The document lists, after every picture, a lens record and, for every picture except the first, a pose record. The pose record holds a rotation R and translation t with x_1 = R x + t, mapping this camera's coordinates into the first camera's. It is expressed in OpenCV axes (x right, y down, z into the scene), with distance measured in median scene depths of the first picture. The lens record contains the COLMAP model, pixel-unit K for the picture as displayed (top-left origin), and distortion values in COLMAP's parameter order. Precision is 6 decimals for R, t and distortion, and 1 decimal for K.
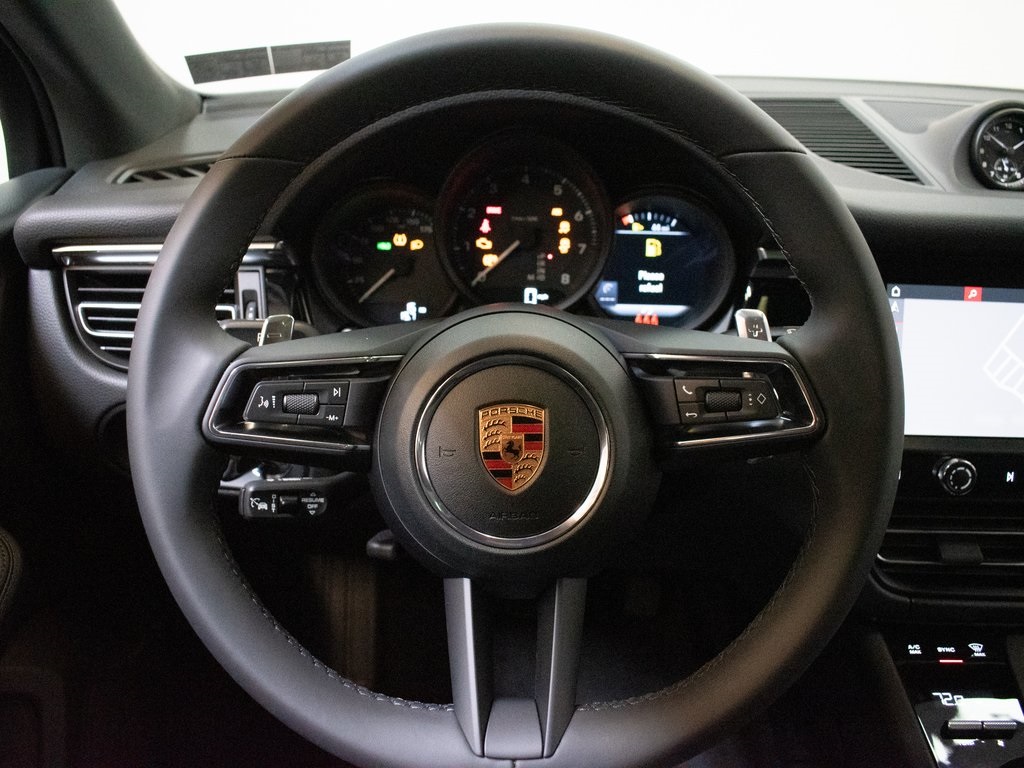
lens RADIAL K [[883.2, 0, 506.5], [0, 883.2, 384.4], [0, 0, 1]] dist [-0.097045, -0.000967]
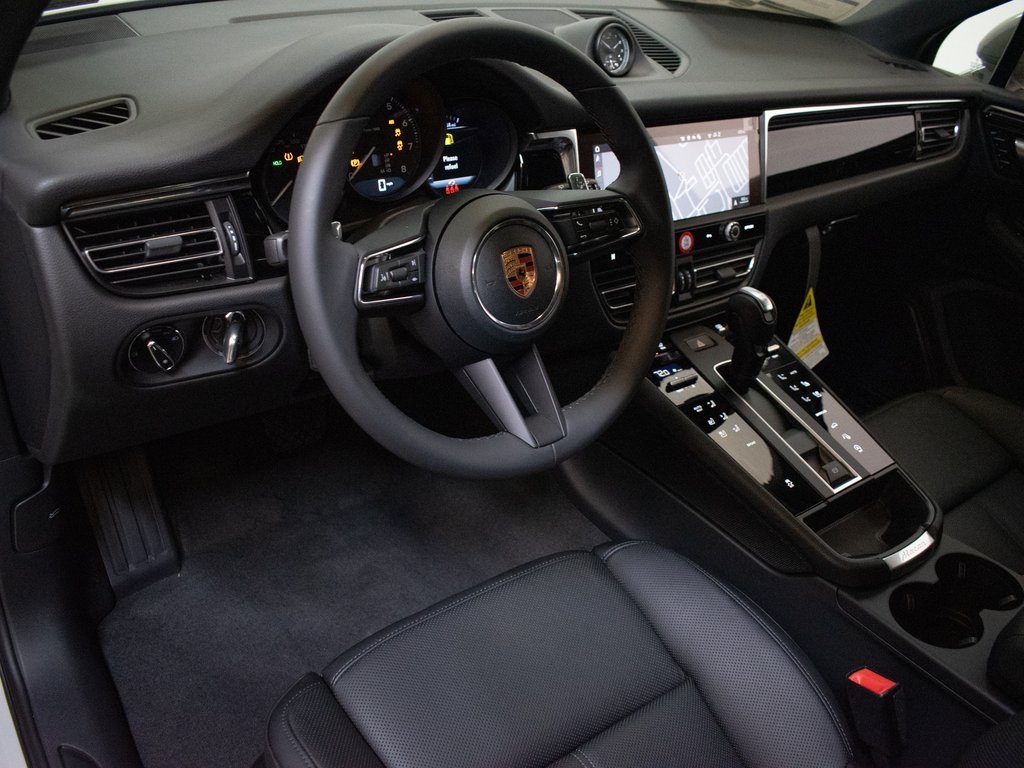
lens RADIAL K [[883.2, 0, 509.5], [0, 883.2, 384.3], [0, 0, 1]] dist [-0.097045, -0.000967]
pose [[0.780444, -0.272858, 0.562543, -0.764833], [0.174476, 0.959049, 0.223122, -0.079074], [-0.600387, -0.075985, 0.796091, -0.287939]]
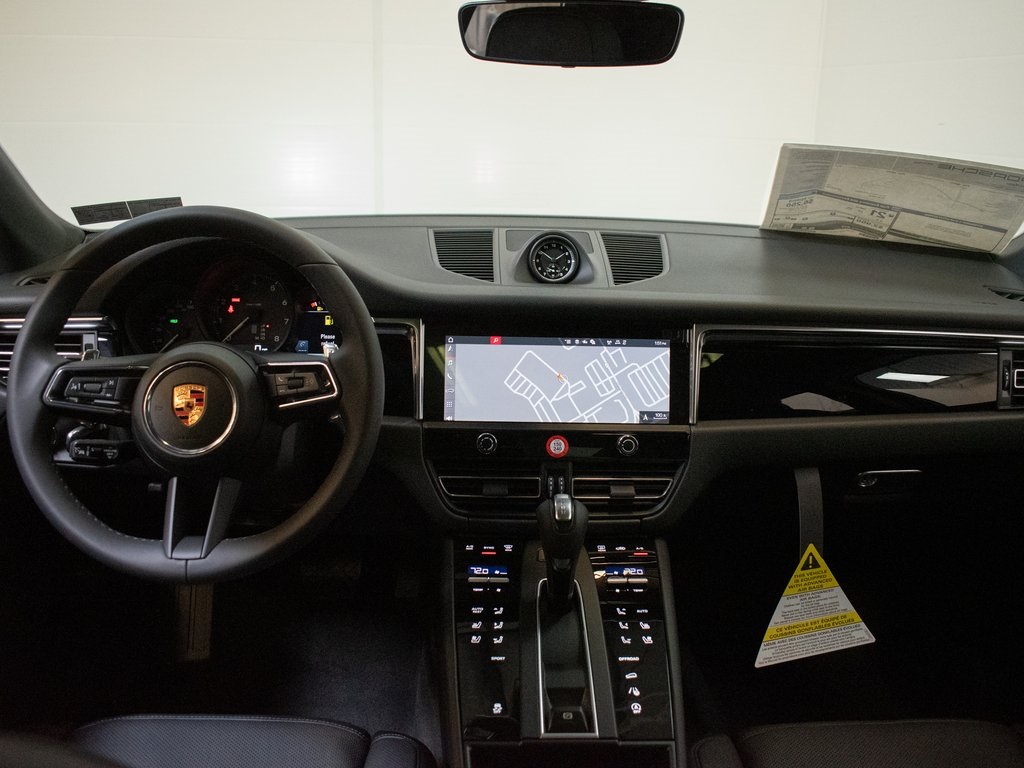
lens RADIAL K [[883.2, 0, 516.1], [0, 883.2, 381.6], [0, 0, 1]] dist [-0.097045, -0.000967]
pose [[0.997924, -0.009716, 0.063658, 0.467105], [0.018011, 0.991213, -0.131046, 0.216805], [-0.061825, 0.131920, 0.989330, -0.787814]]
